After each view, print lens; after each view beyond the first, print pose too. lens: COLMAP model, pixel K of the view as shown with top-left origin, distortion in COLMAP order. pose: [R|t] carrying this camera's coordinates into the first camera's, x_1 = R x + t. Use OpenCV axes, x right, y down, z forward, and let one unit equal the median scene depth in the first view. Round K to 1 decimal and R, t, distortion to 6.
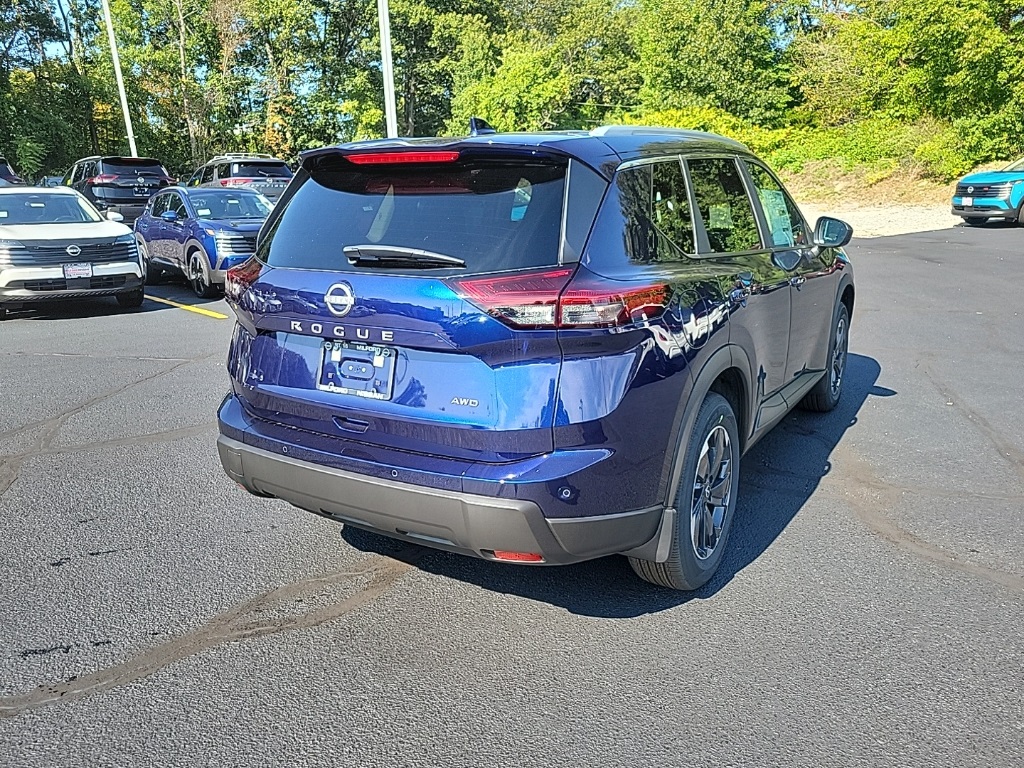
lens RADIAL K [[774.2, 0, 501.4], [0, 774.2, 384.8], [0, 0, 1]] dist [0.043702, -0.029626]
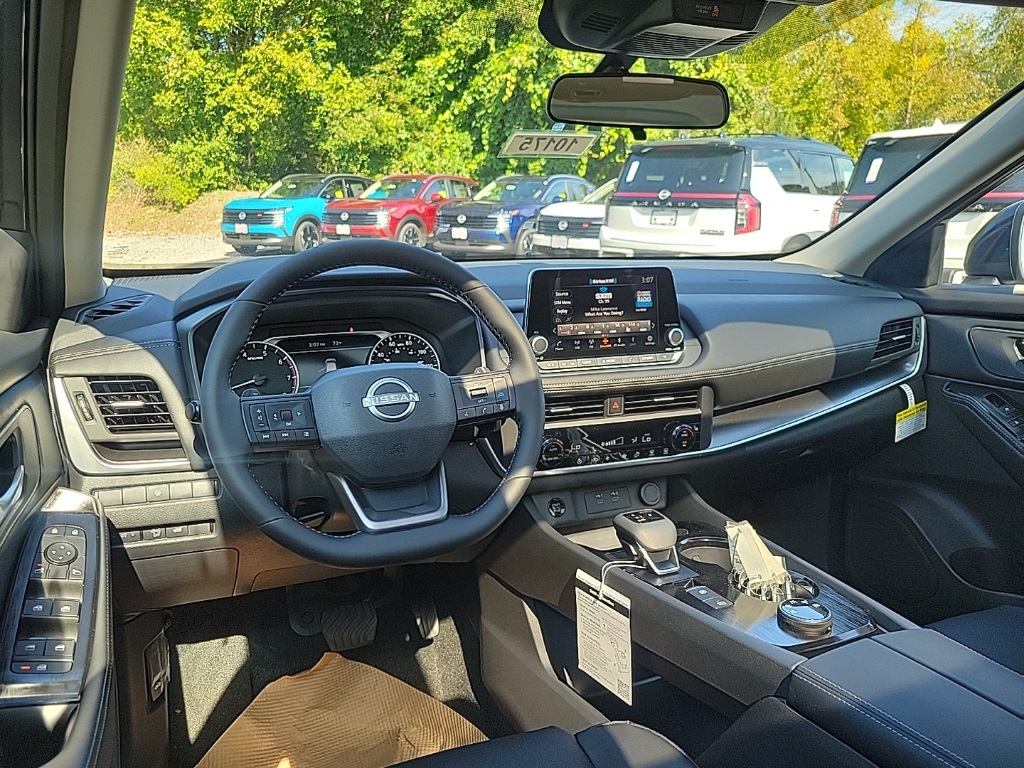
lens RADIAL K [[774.2, 0, 506.4], [0, 774.2, 379.3], [0, 0, 1]] dist [0.043702, -0.029626]
pose [[0.555772, -0.154053, 0.816936, 0.001011], [0.193196, 0.979711, 0.053315, -0.029182], [-0.808574, 0.128198, 0.574258, 0.144486]]
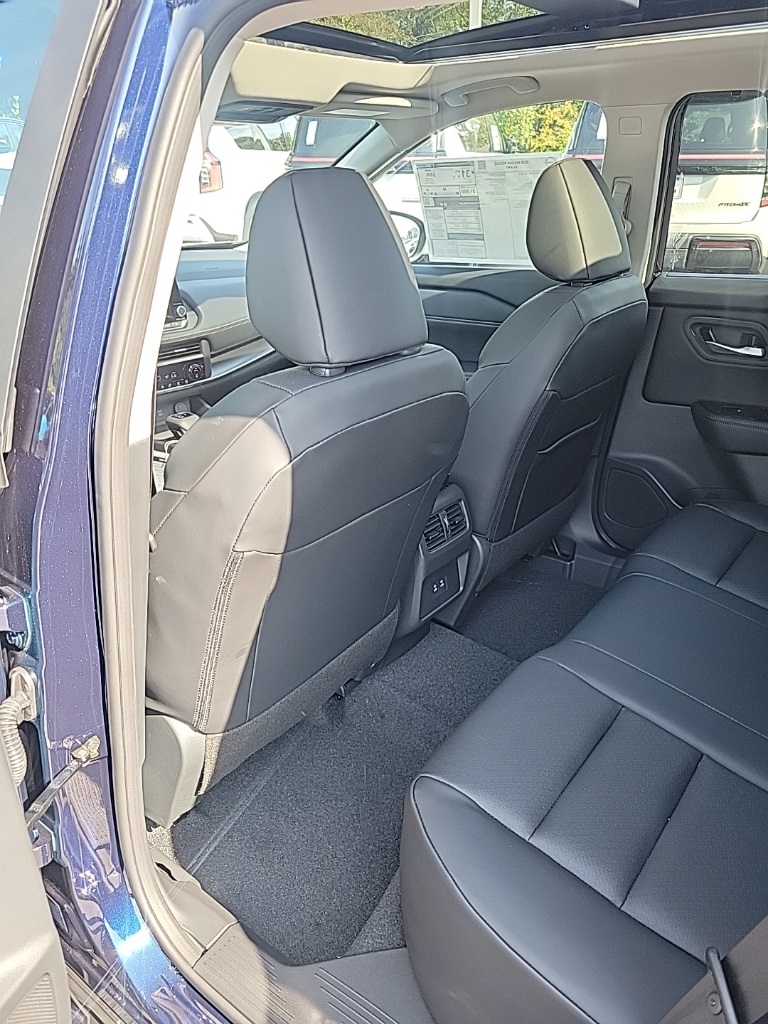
lens RADIAL K [[774.2, 0, 375.7], [0, 774.2, 503.1], [0, 0, 1]] dist [0.043702, -0.029626]
pose [[0.101343, -0.387658, 0.916216, -0.026705], [0.239986, 0.903286, 0.355642, -0.032360], [-0.965472, 0.183837, 0.184574, 0.134826]]
